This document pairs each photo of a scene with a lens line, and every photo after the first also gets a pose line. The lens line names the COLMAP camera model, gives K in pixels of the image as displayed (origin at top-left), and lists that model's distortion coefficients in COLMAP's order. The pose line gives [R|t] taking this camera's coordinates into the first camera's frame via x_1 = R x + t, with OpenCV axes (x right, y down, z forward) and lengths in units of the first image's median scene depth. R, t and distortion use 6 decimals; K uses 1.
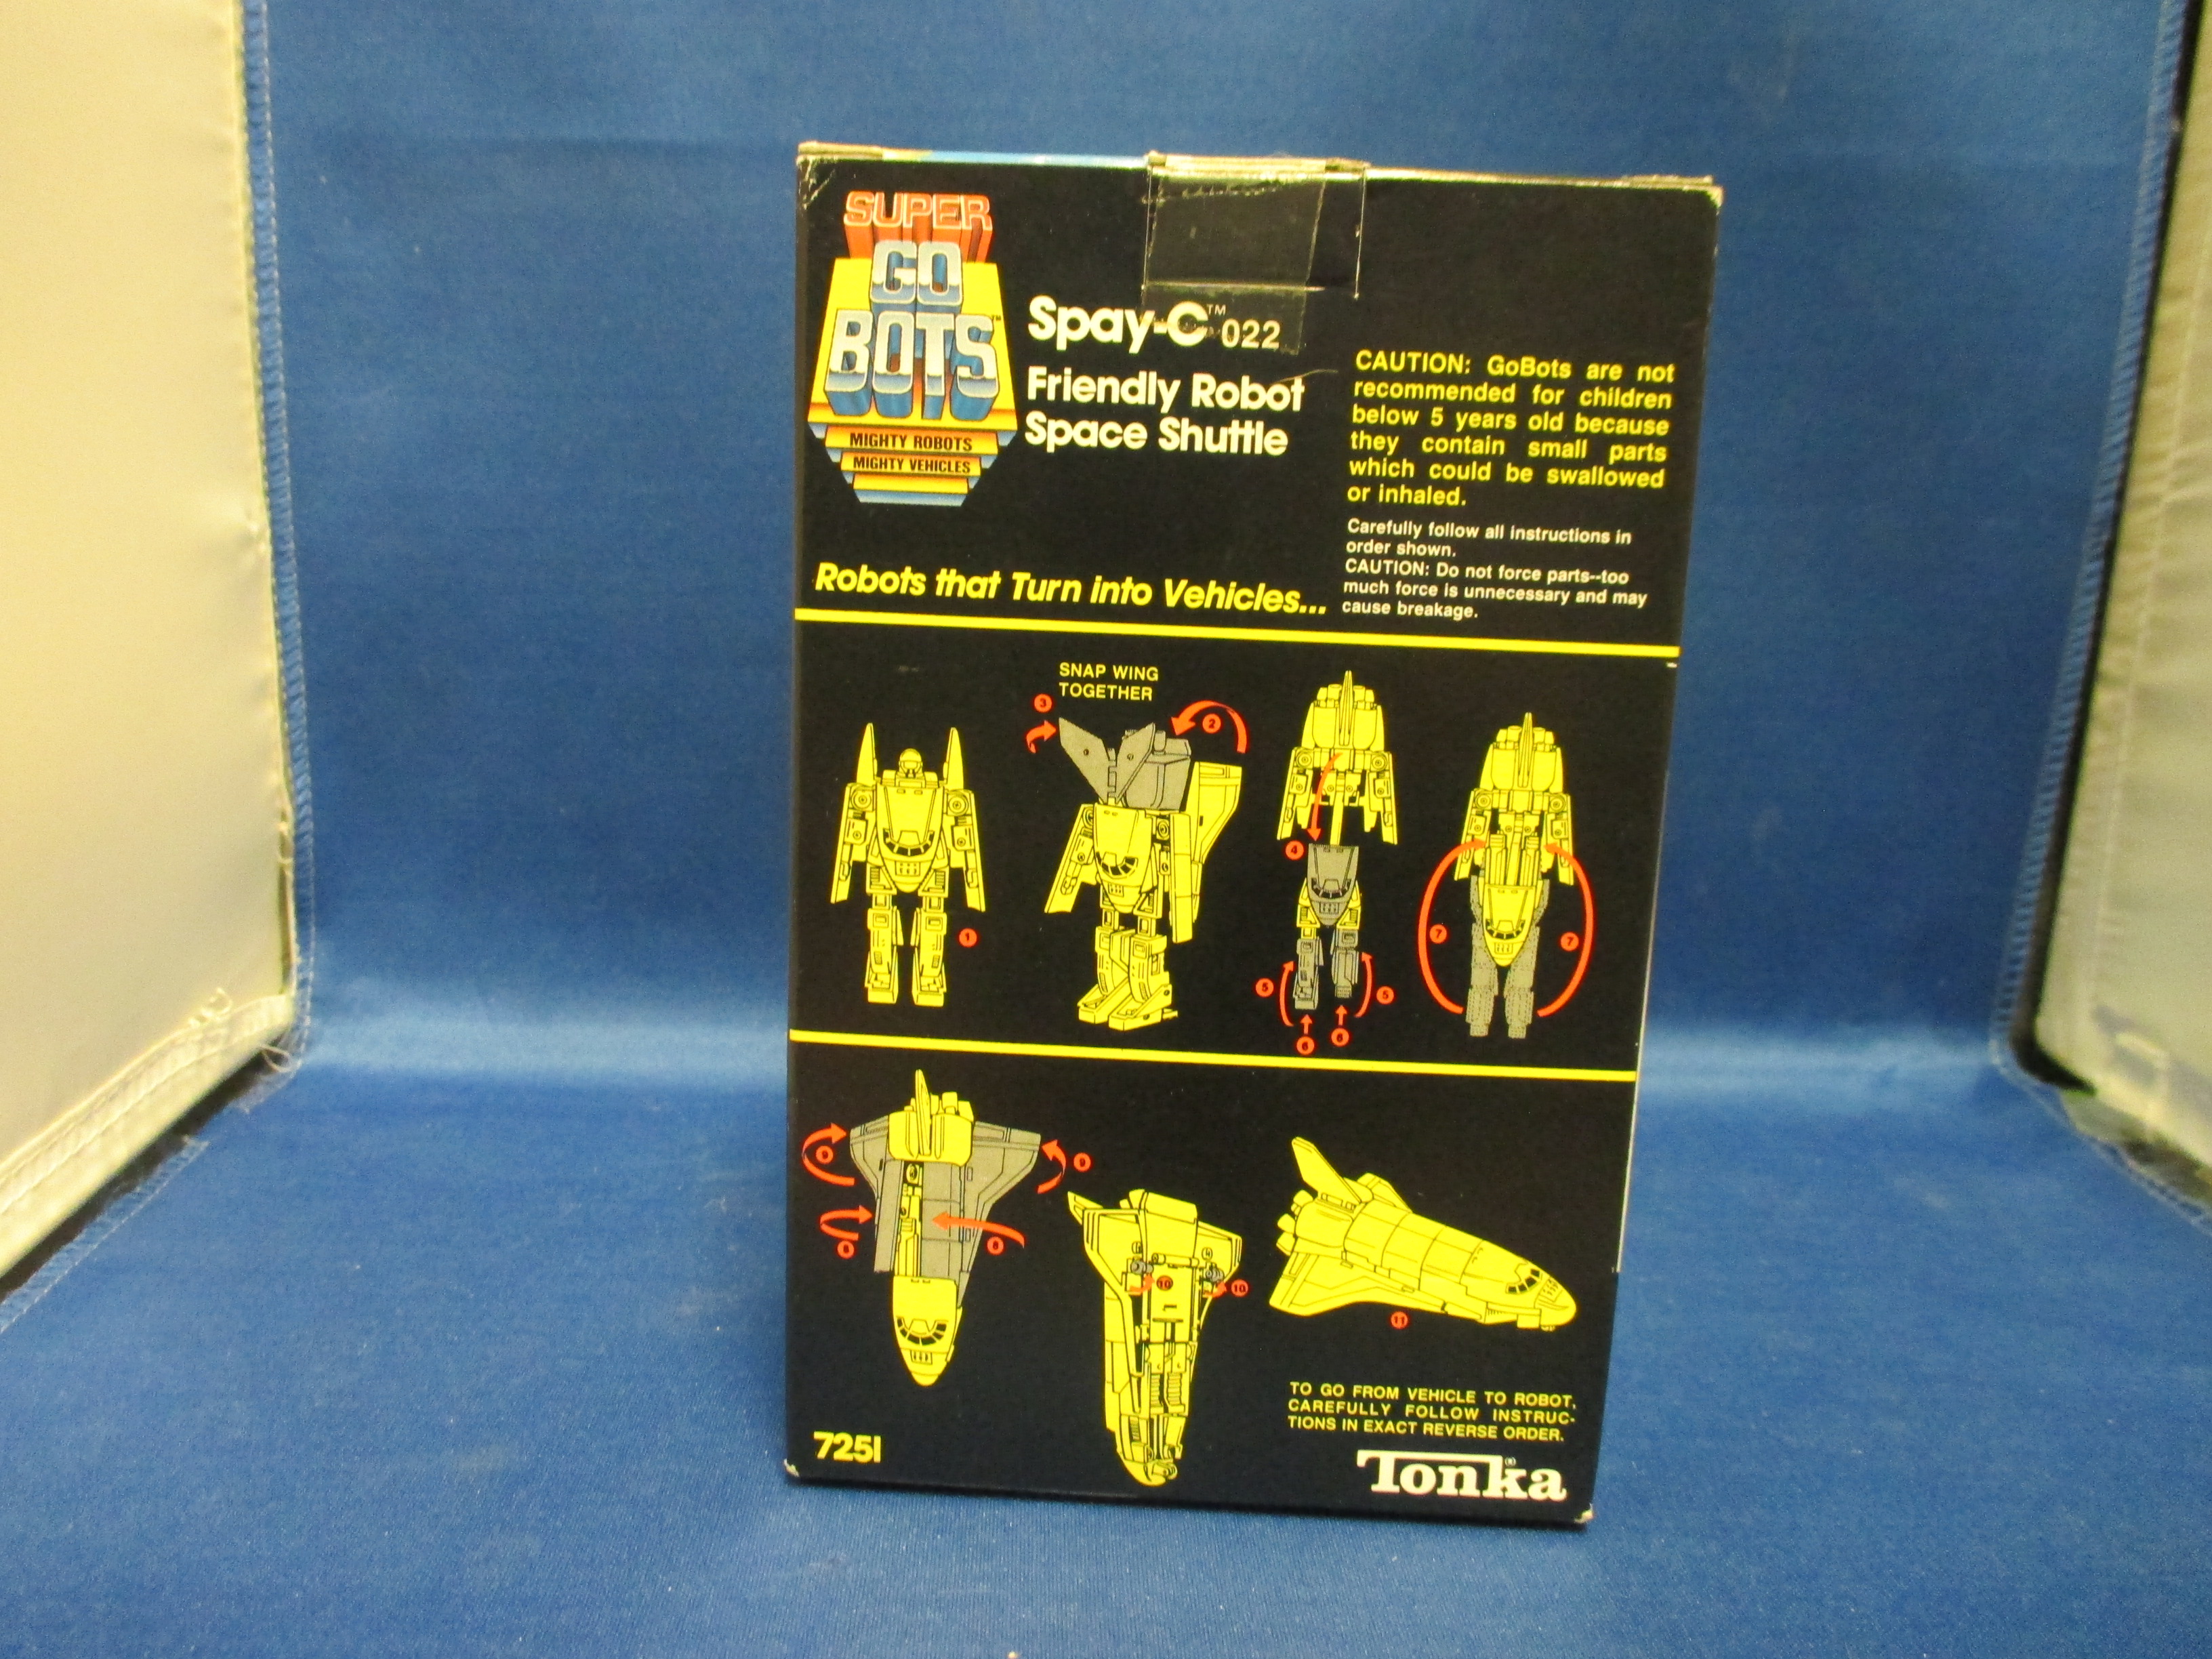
lens RADIAL K [[1802.1, 0, 1106.0], [0, 1802.1, 829.5], [0, 0, 1]] dist [-0.040312, -0.001887]
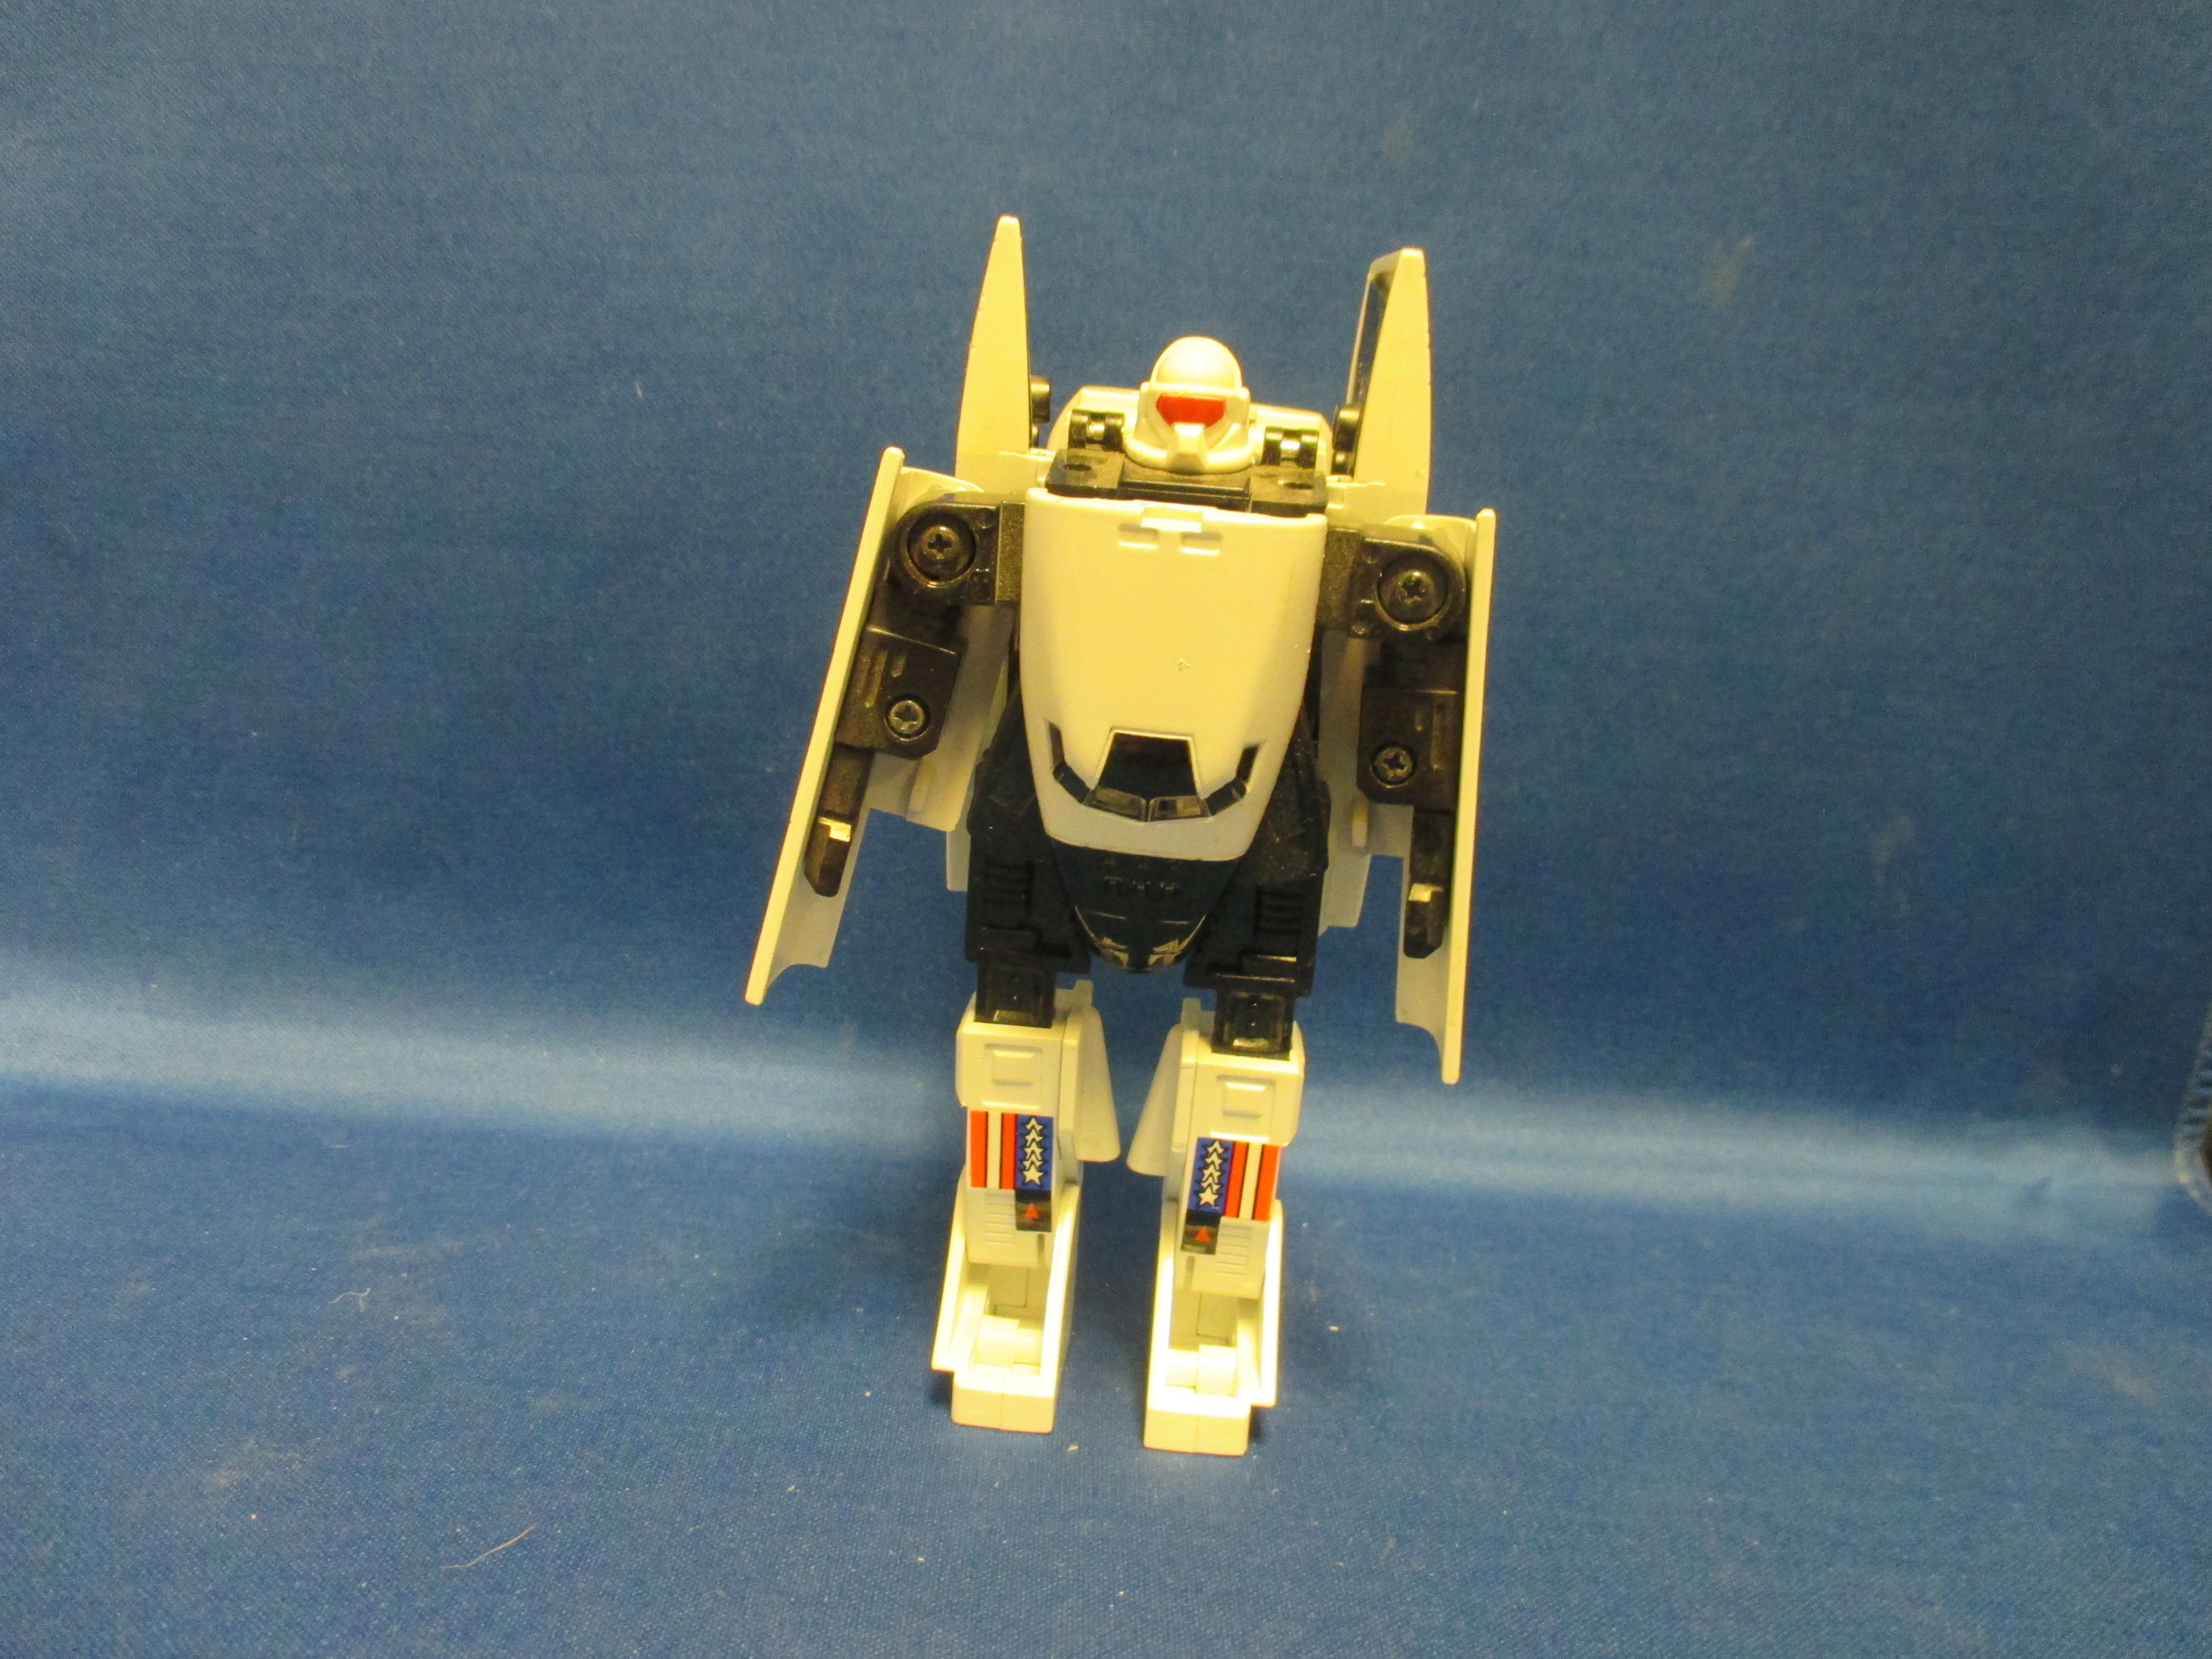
lens RADIAL K [[1814.0, 0, 1106.0], [0, 1814.0, 829.5], [0, 0, 1]] dist [-0.032177, -0.003949]
pose [[0.998539, 0.053027, -0.010424, 0.057290], [-0.053175, 0.998480, -0.014464, 0.021154], [0.009641, 0.014997, 0.999841, 0.268634]]
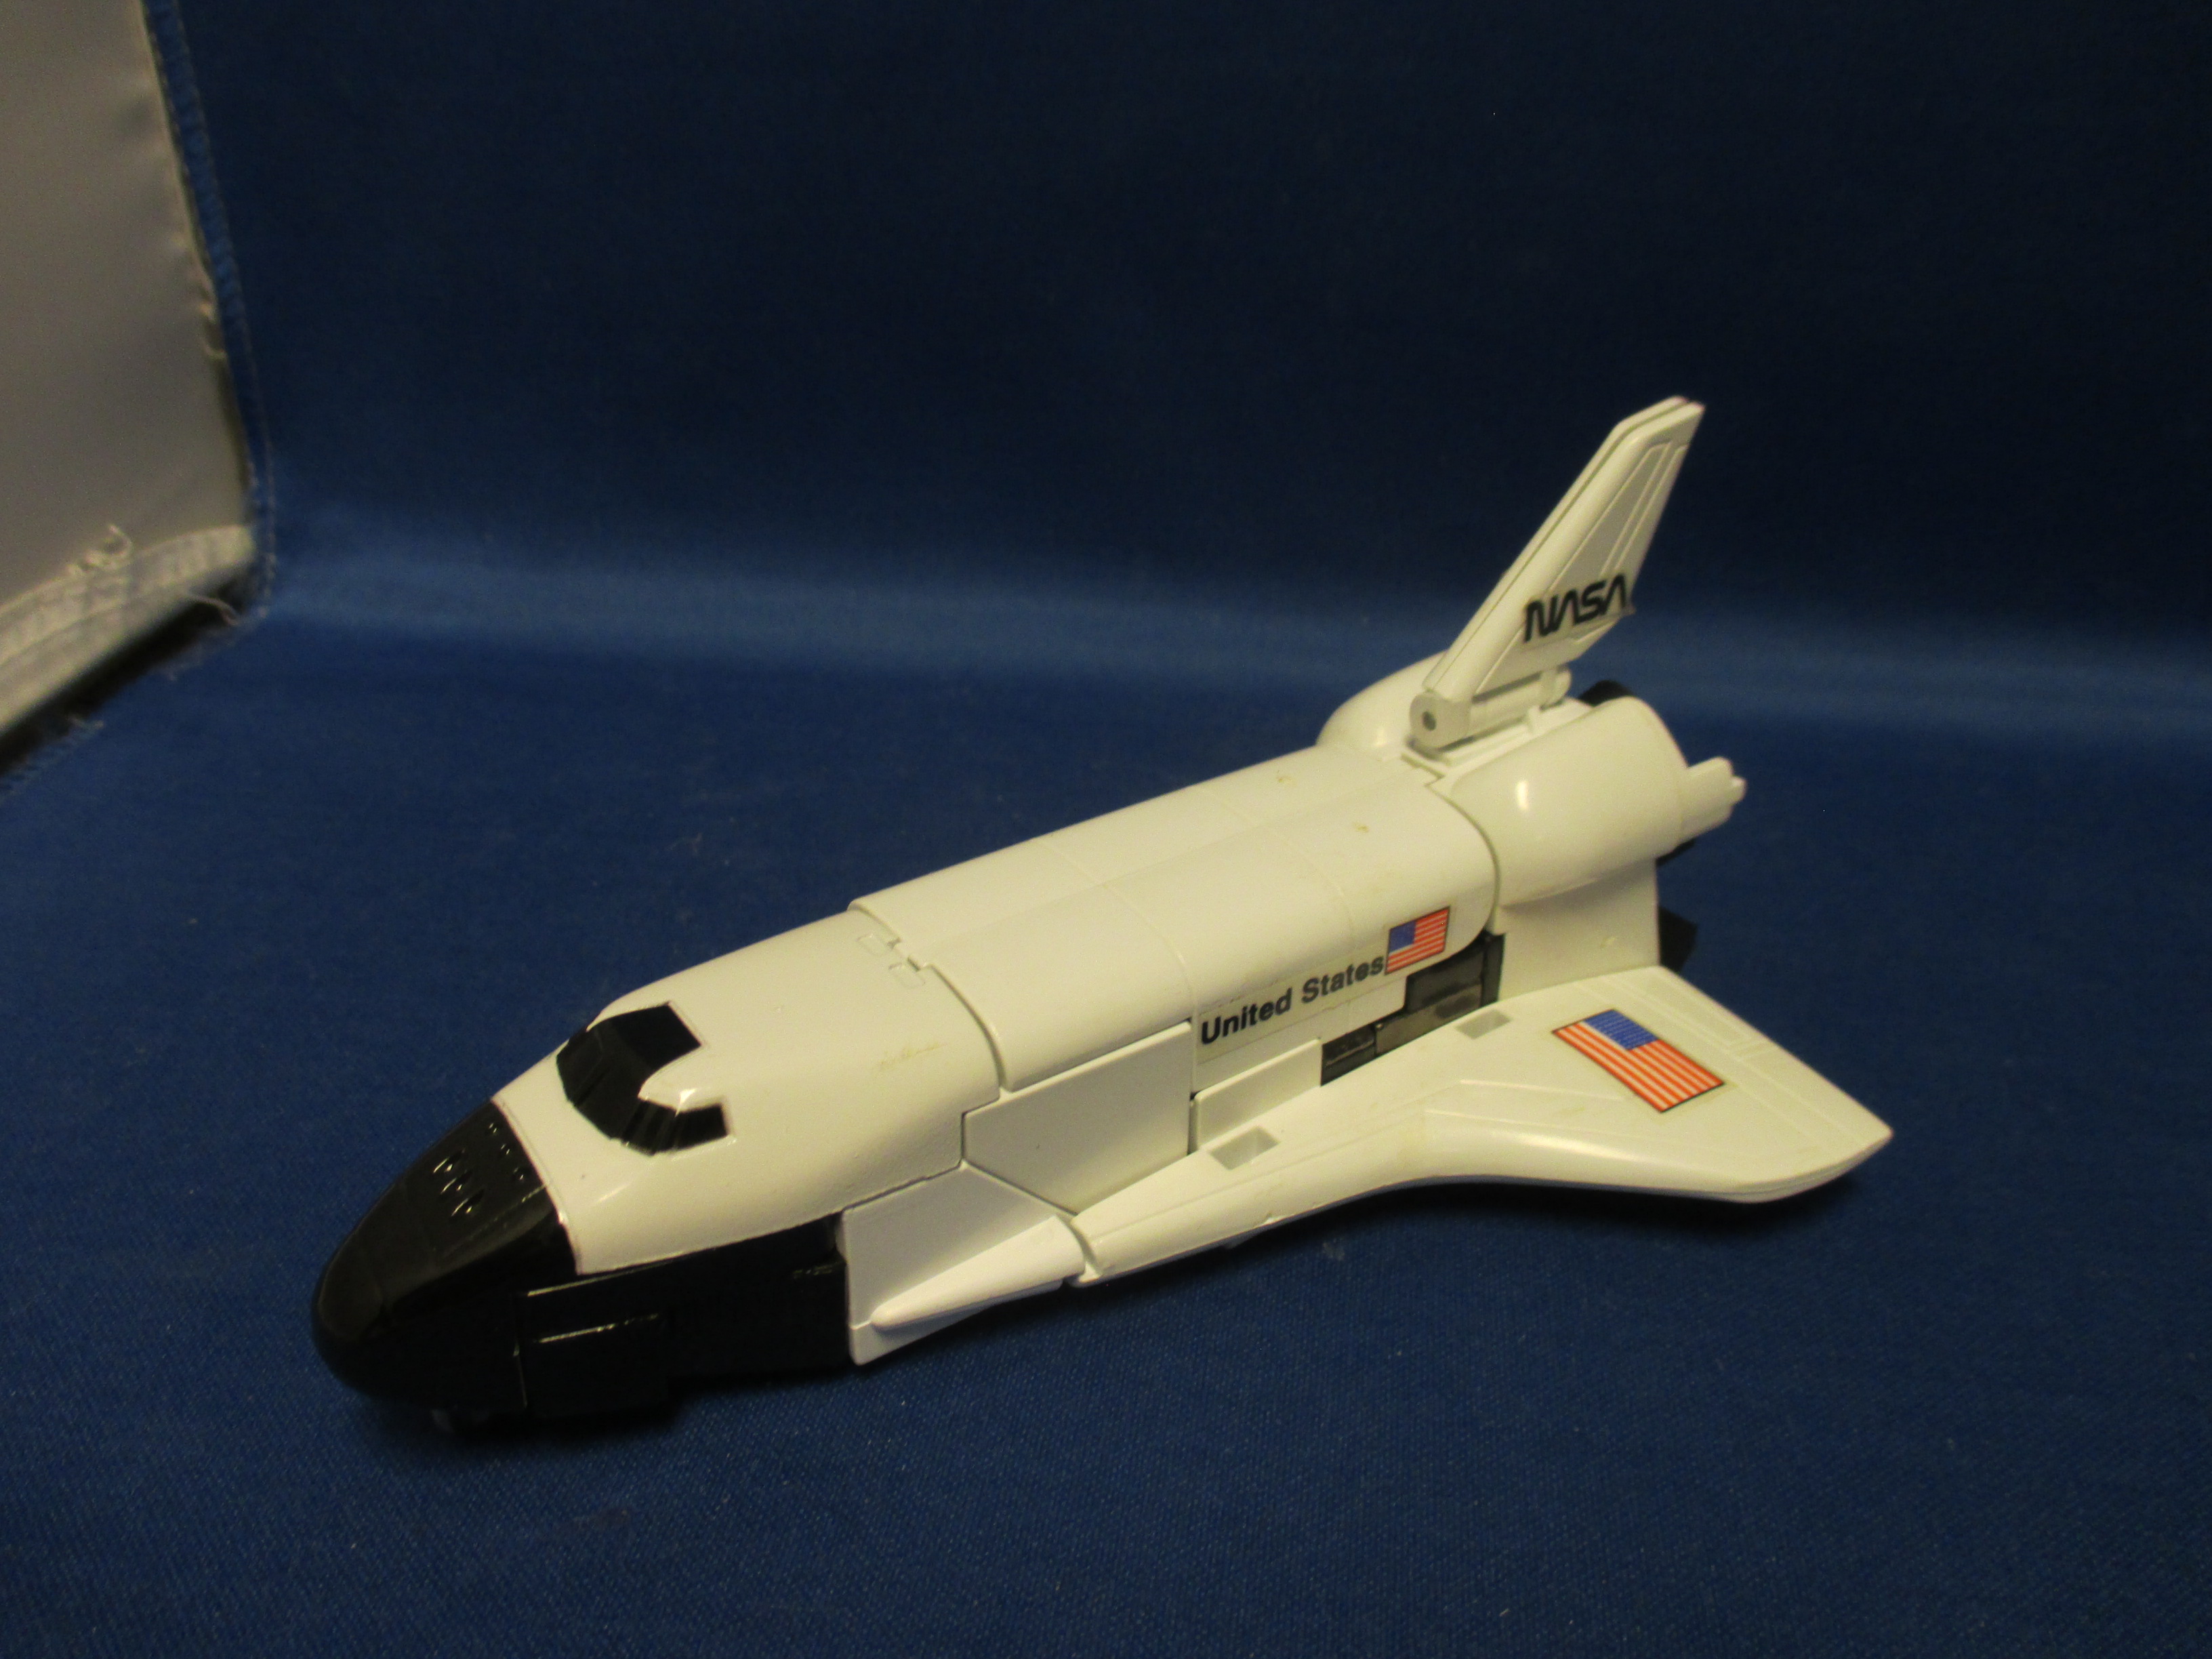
lens RADIAL K [[1814.0, 0, 1106.0], [0, 1814.0, 829.5], [0, 0, 1]] dist [-0.032177, -0.003949]
pose [[0.982196, 0.059476, -0.178194, 0.072557], [-0.006195, 0.958297, 0.285708, -0.009596], [0.187755, -0.279517, 0.941604, 0.283233]]
